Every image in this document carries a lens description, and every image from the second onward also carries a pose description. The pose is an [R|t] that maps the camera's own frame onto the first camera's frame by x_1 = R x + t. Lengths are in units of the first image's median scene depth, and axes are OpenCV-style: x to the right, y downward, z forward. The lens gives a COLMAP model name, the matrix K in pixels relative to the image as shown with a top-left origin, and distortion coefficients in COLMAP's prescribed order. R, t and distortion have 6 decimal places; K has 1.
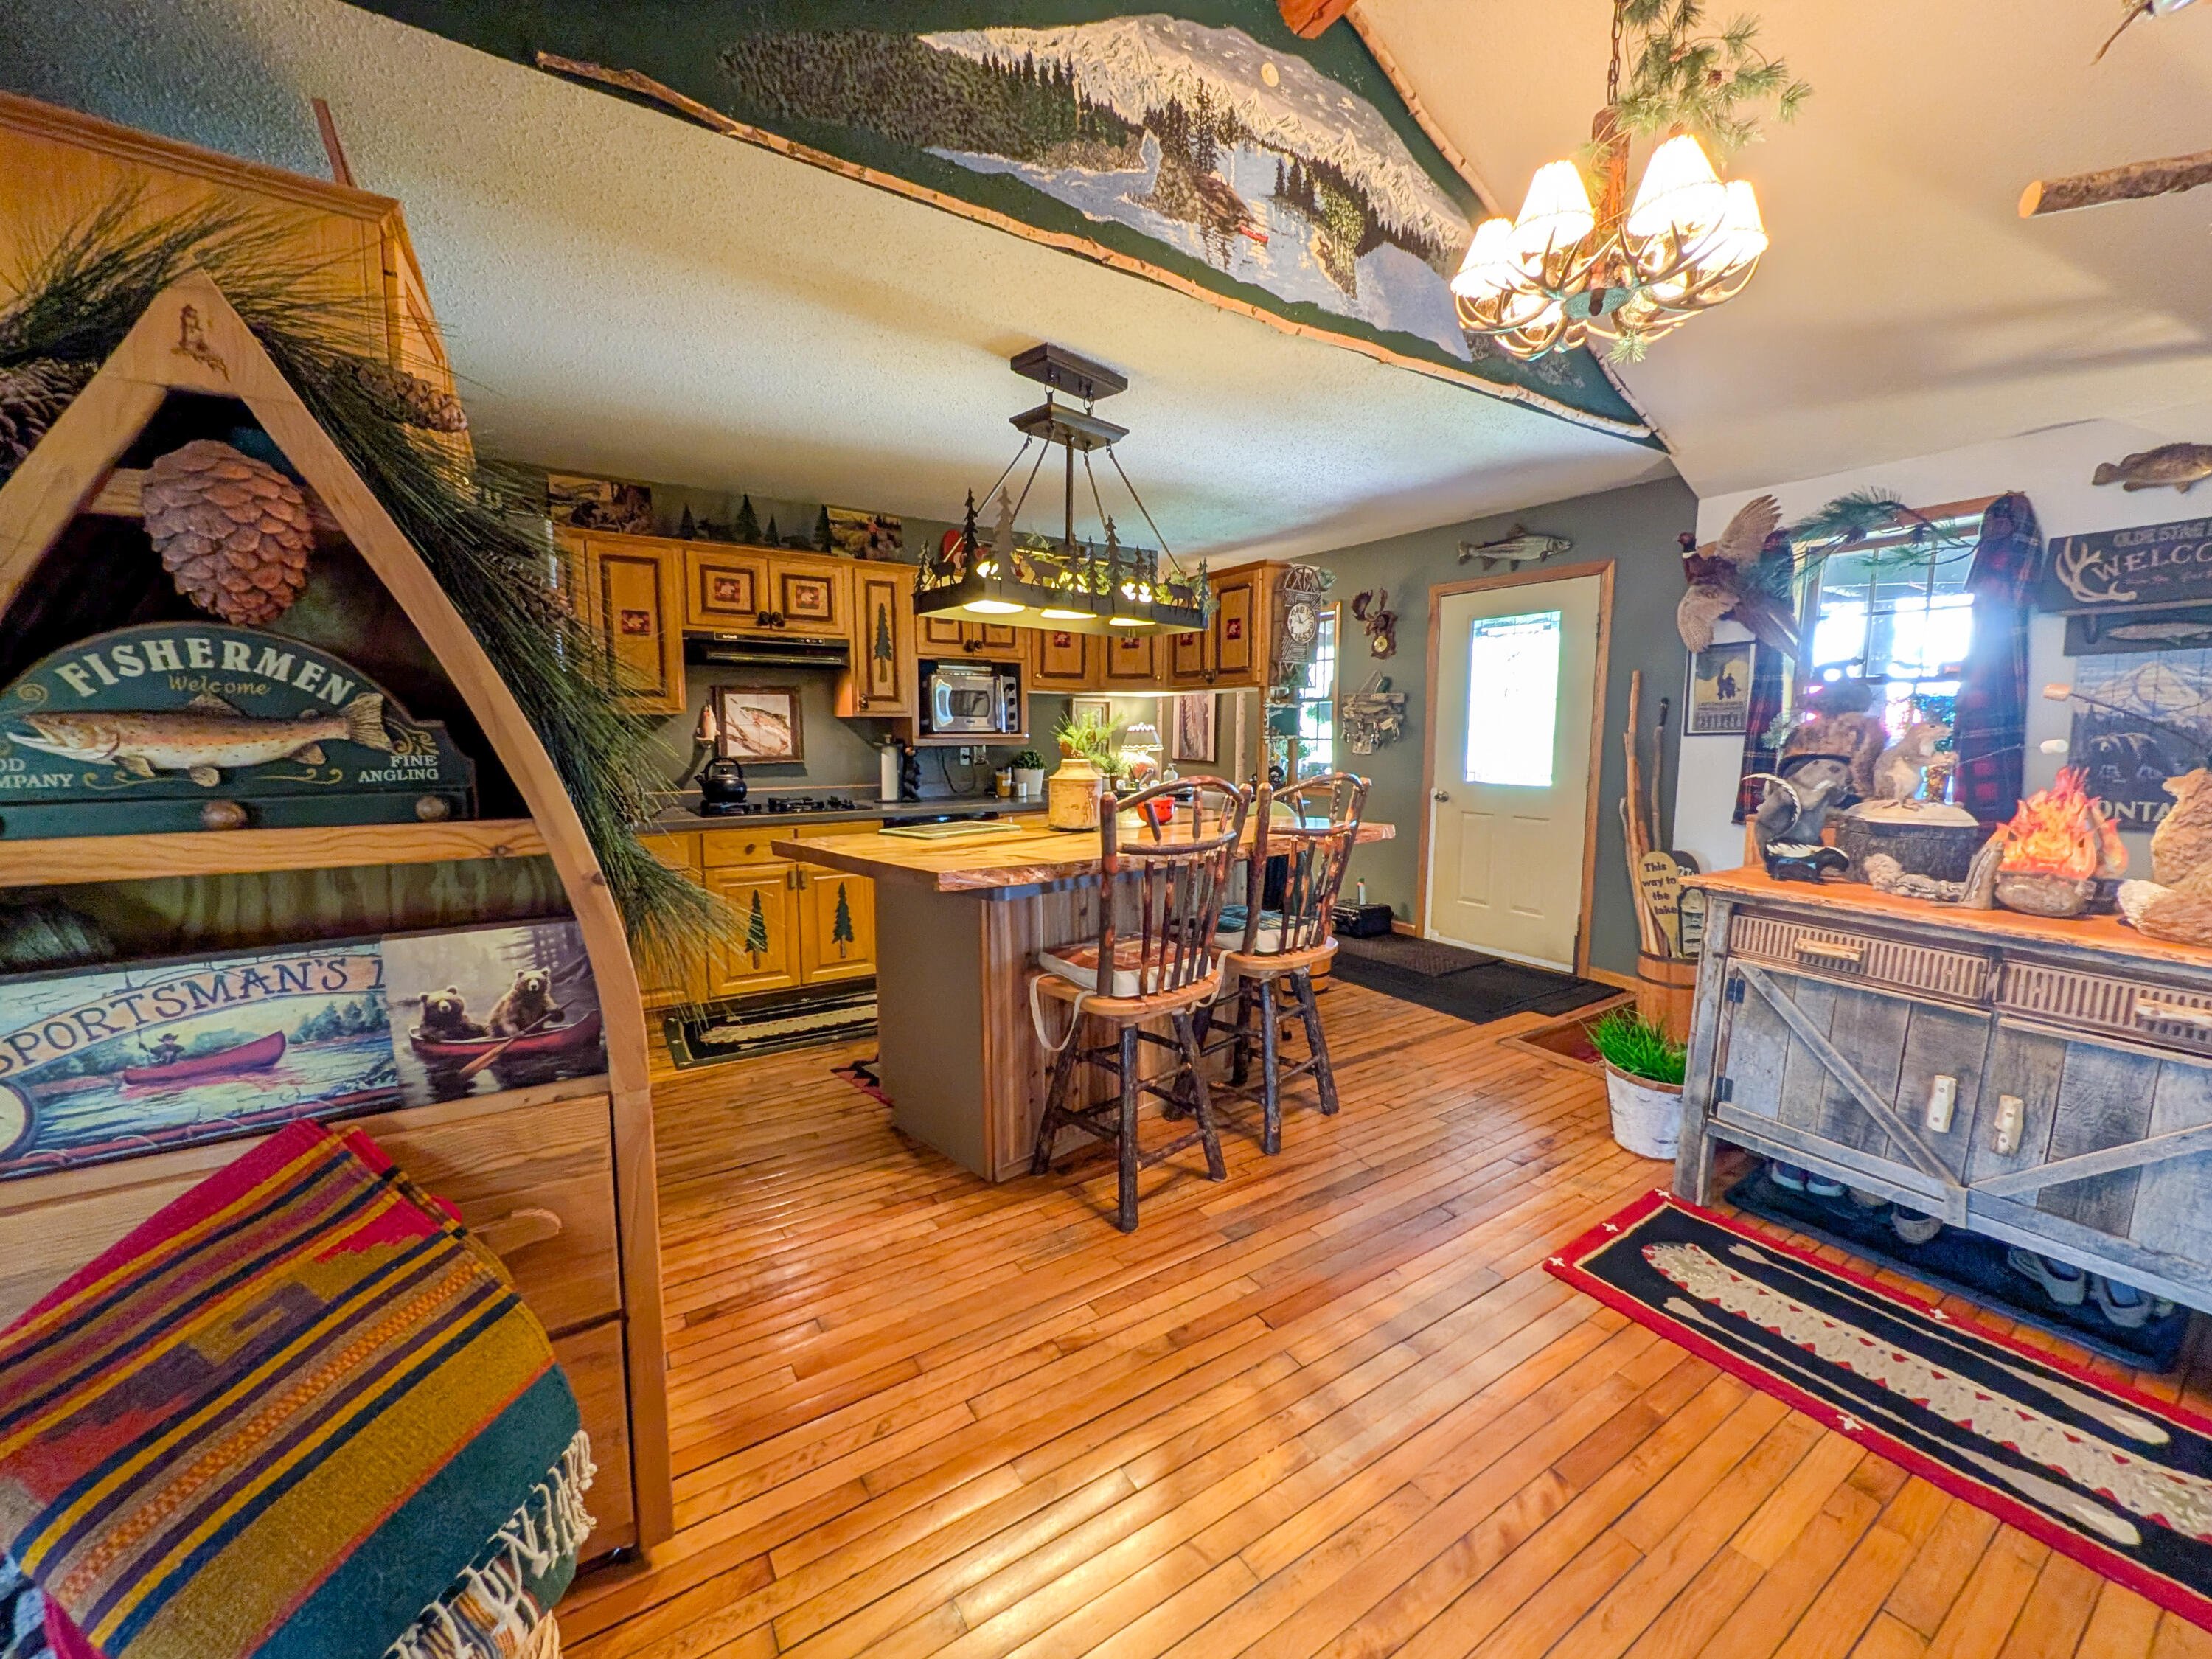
lens RADIAL K [[872.7, 0, 1102.3], [0, 872.7, 830.3], [0, 0, 1]] dist [0.001749, 0.000096]
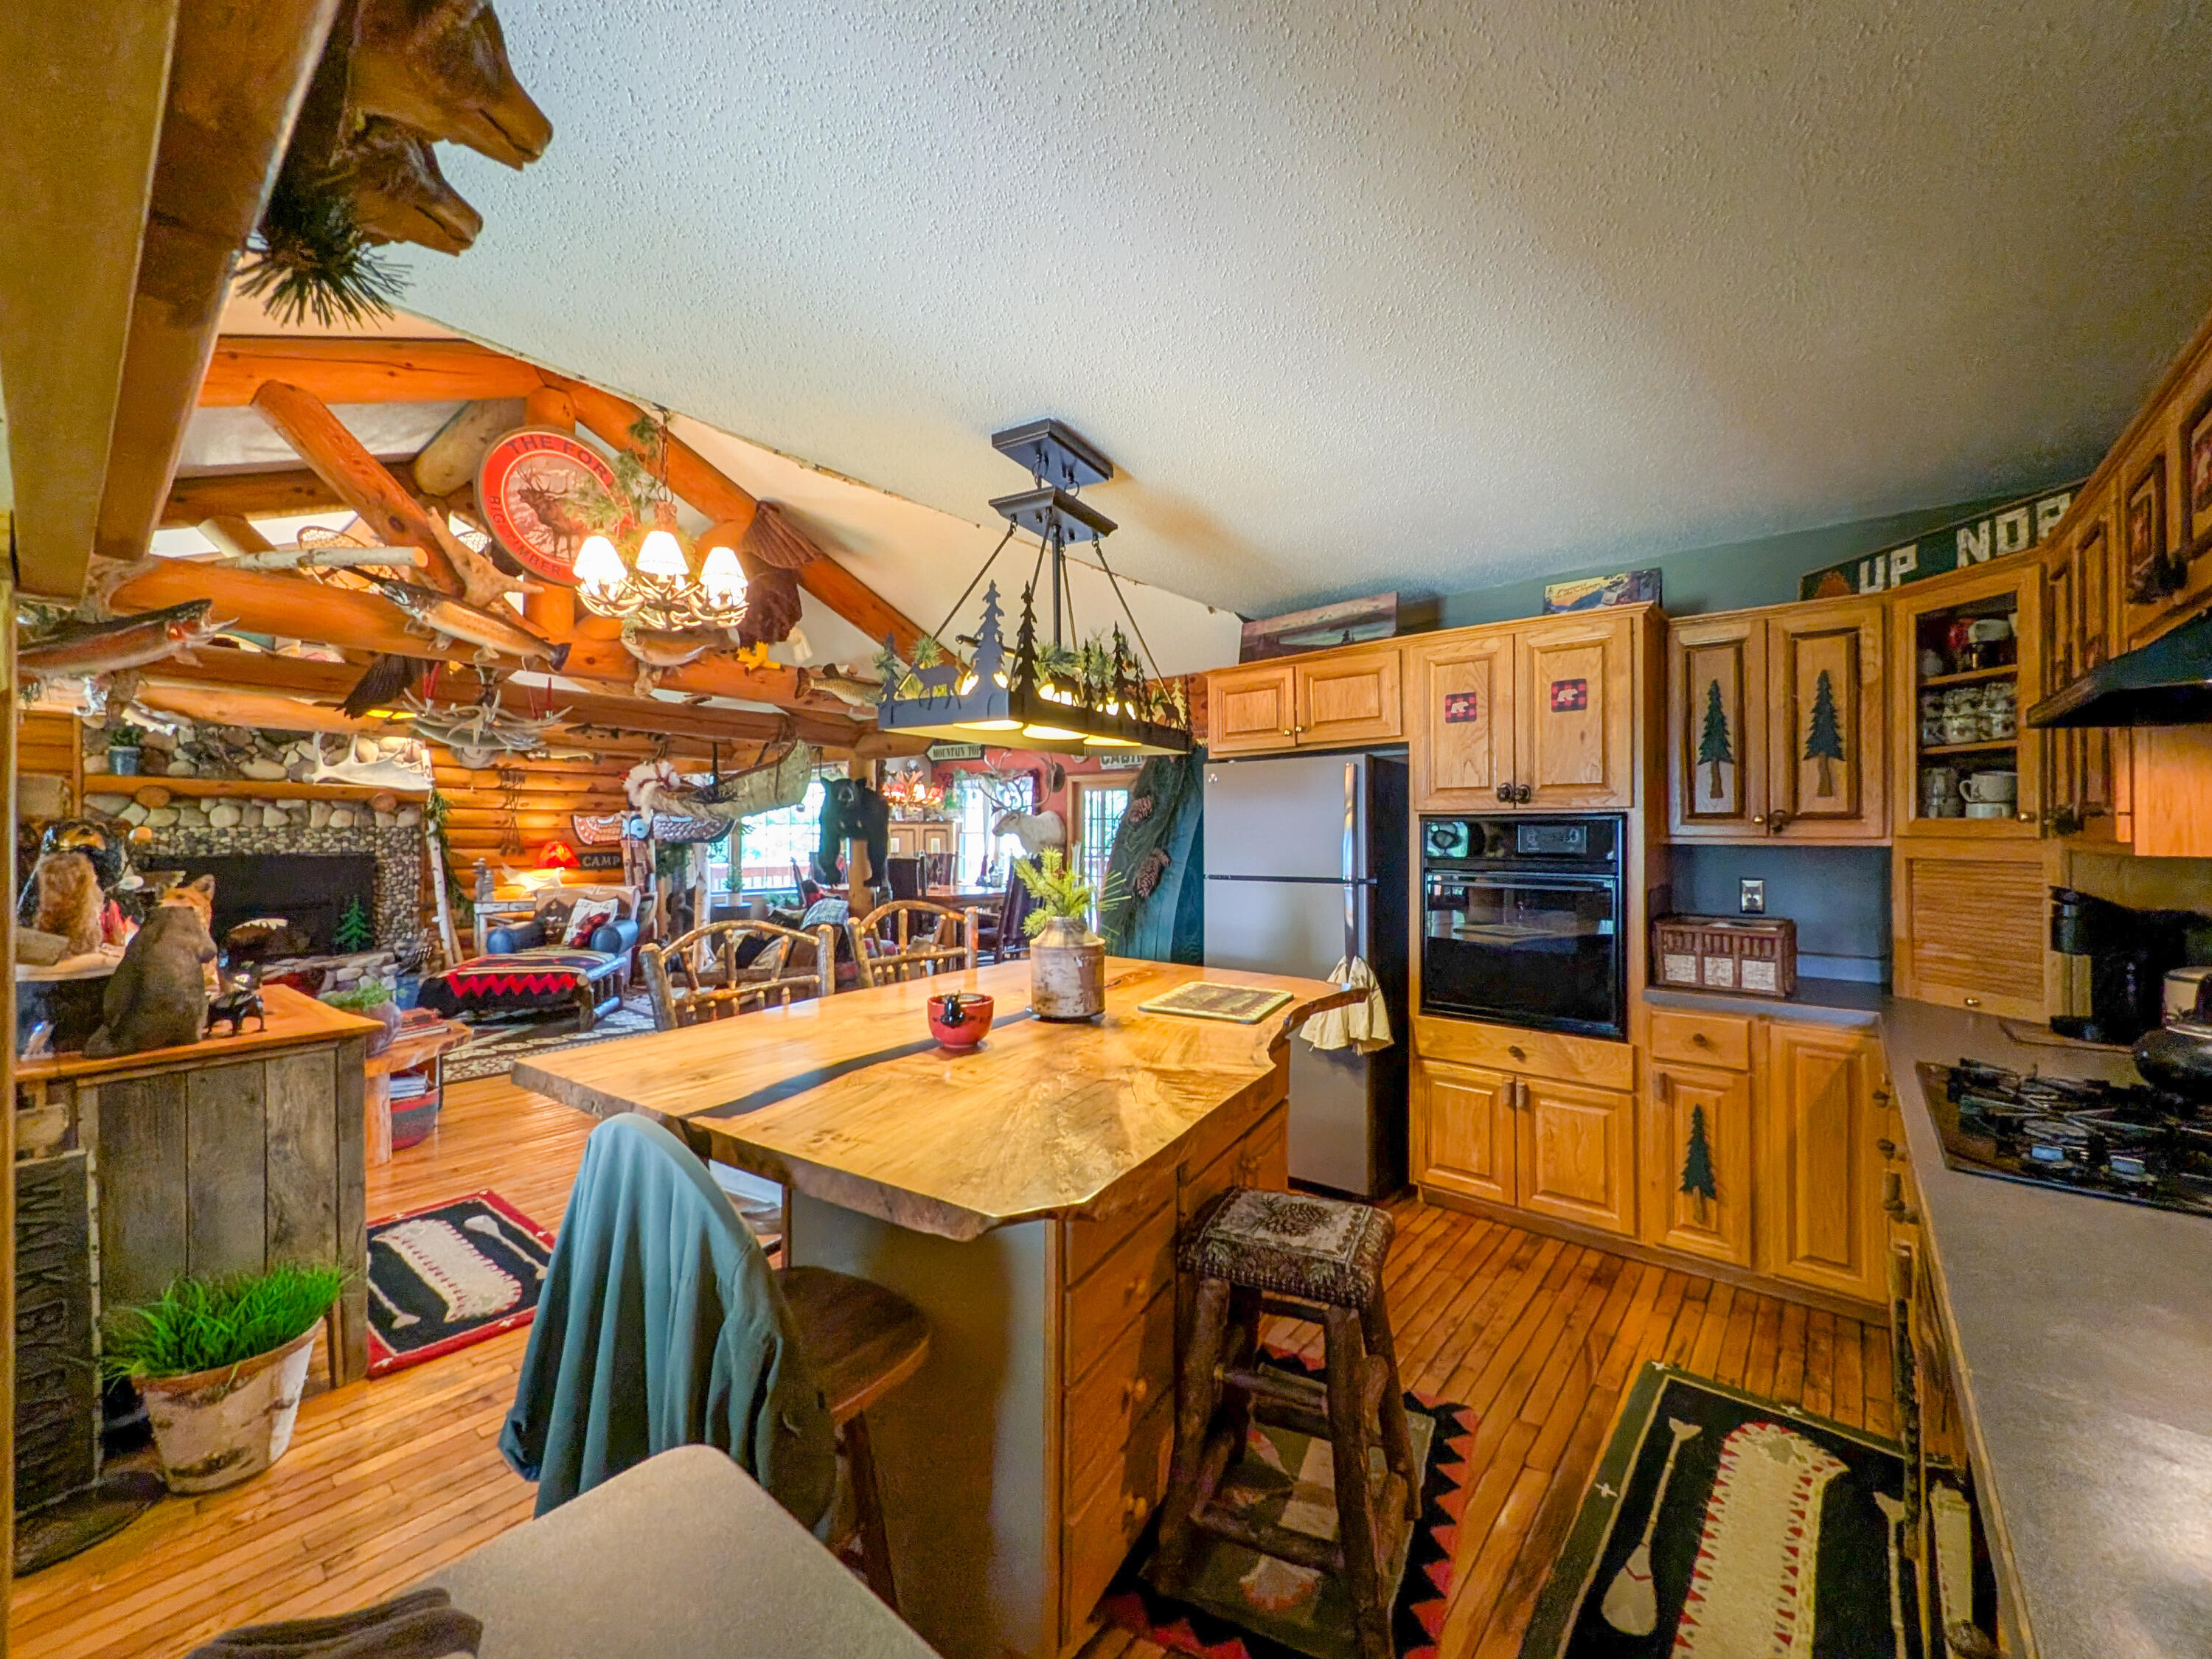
lens RADIAL K [[872.7, 0, 1109.8], [0, 872.7, 832.7], [0, 0, 1]] dist [0.001749, 0.000096]
pose [[-0.954346, -0.002878, -0.298688, 0.231378], [-0.039643, 0.992328, 0.117101, -0.357157], [0.296060, 0.123596, -0.947139, 2.560684]]
